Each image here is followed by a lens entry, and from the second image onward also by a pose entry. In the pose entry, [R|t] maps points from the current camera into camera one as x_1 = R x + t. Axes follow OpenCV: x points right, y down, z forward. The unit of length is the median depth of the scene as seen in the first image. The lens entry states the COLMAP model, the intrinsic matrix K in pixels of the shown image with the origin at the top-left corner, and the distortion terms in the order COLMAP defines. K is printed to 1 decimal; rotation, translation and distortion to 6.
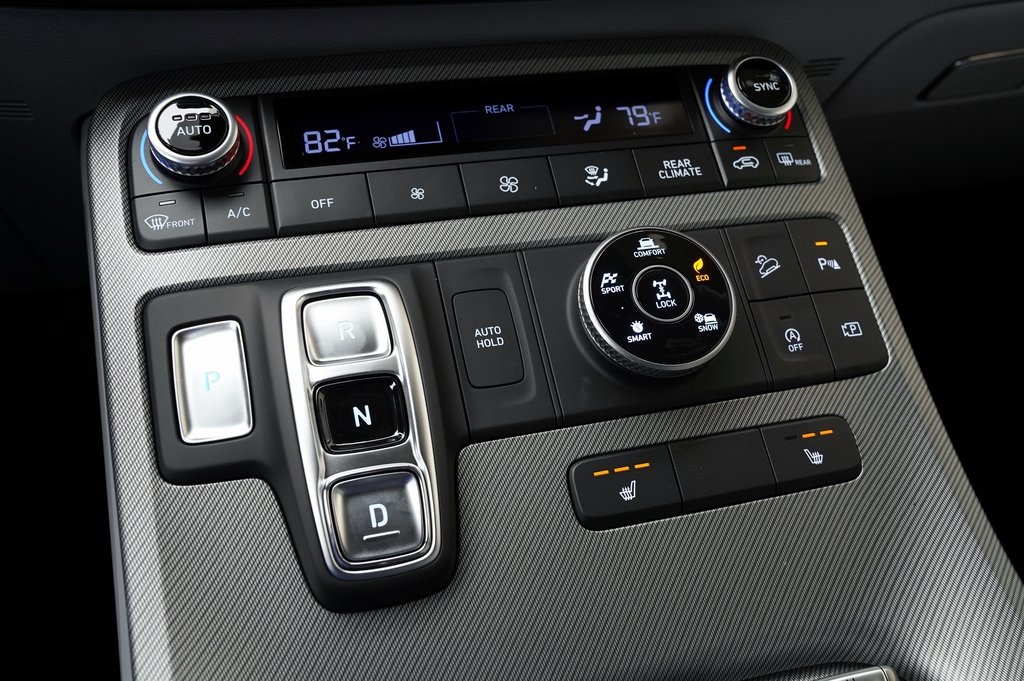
lens RADIAL K [[972.3, 0, 510.8], [0, 972.3, 335.3], [0, 0, 1]] dist [-0.038285, 0.011916]
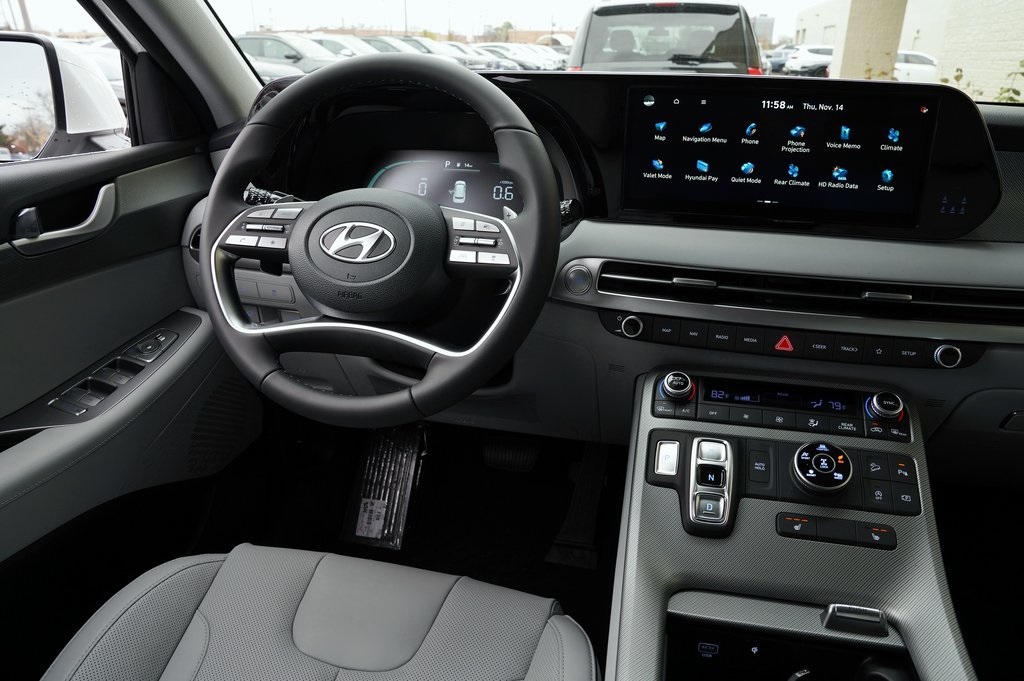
lens RADIAL K [[706.4, 0, 512.0], [0, 706.4, 340.5], [0, 0, 1]] dist [-0.131365, 0.091462]
pose [[0.865196, 0.130479, -0.484161, 0.290187], [-0.272979, 0.932494, -0.236512, 0.342303], [0.420617, 0.336795, 0.842407, -1.185573]]
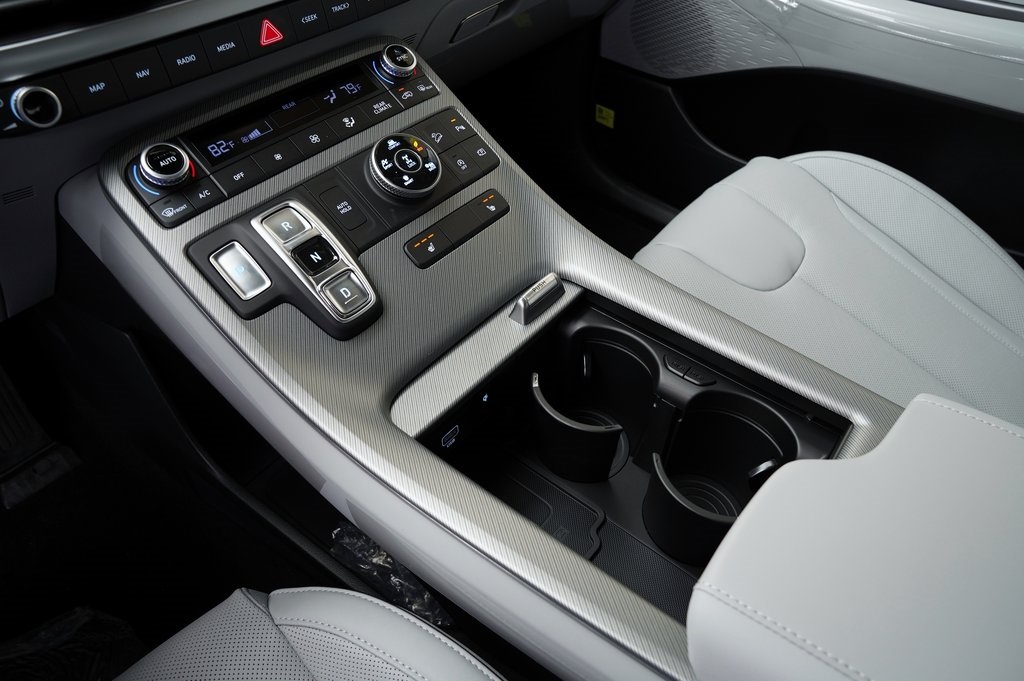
lens RADIAL K [[706.4, 0, 512.0], [0, 706.4, 340.5], [0, 0, 1]] dist [-0.131365, 0.091462]
pose [[0.818374, -0.423839, 0.388103, -0.431704], [0.363207, 0.904812, 0.222250, 0.057962], [-0.445359, -0.040922, 0.894416, -0.529766]]
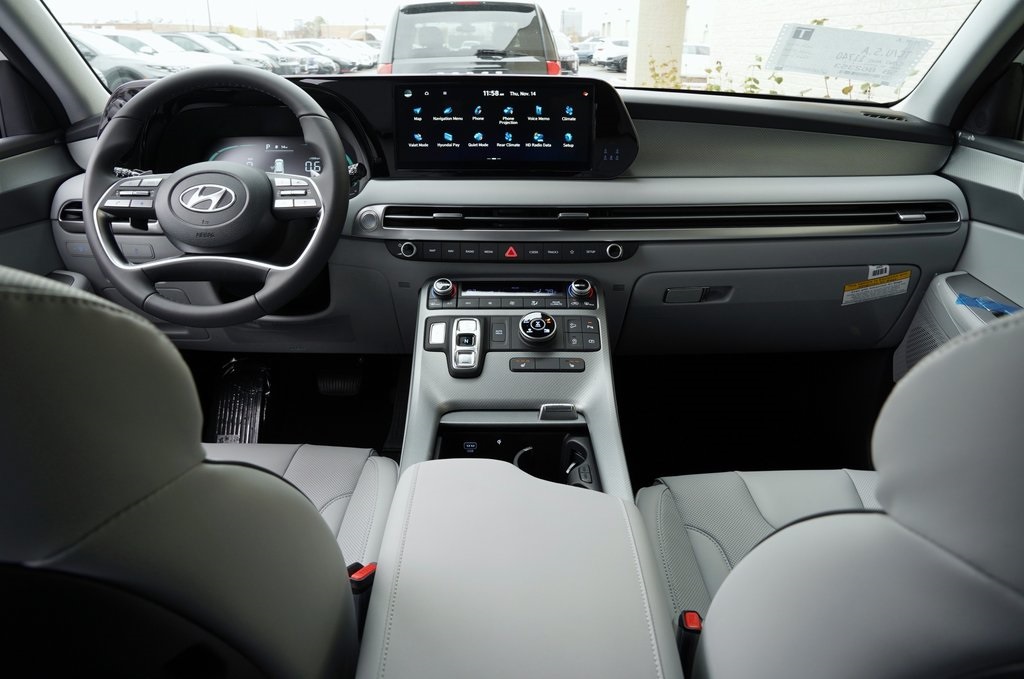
lens RADIAL K [[706.4, 0, 512.0], [0, 706.4, 339.5], [0, 0, 1]] dist [-0.131365, 0.091462]
pose [[0.960242, 0.051513, -0.274376, 0.902241], [-0.130235, 0.951986, -0.277058, 0.899757], [0.246930, 0.301776, 0.920846, -1.893865]]
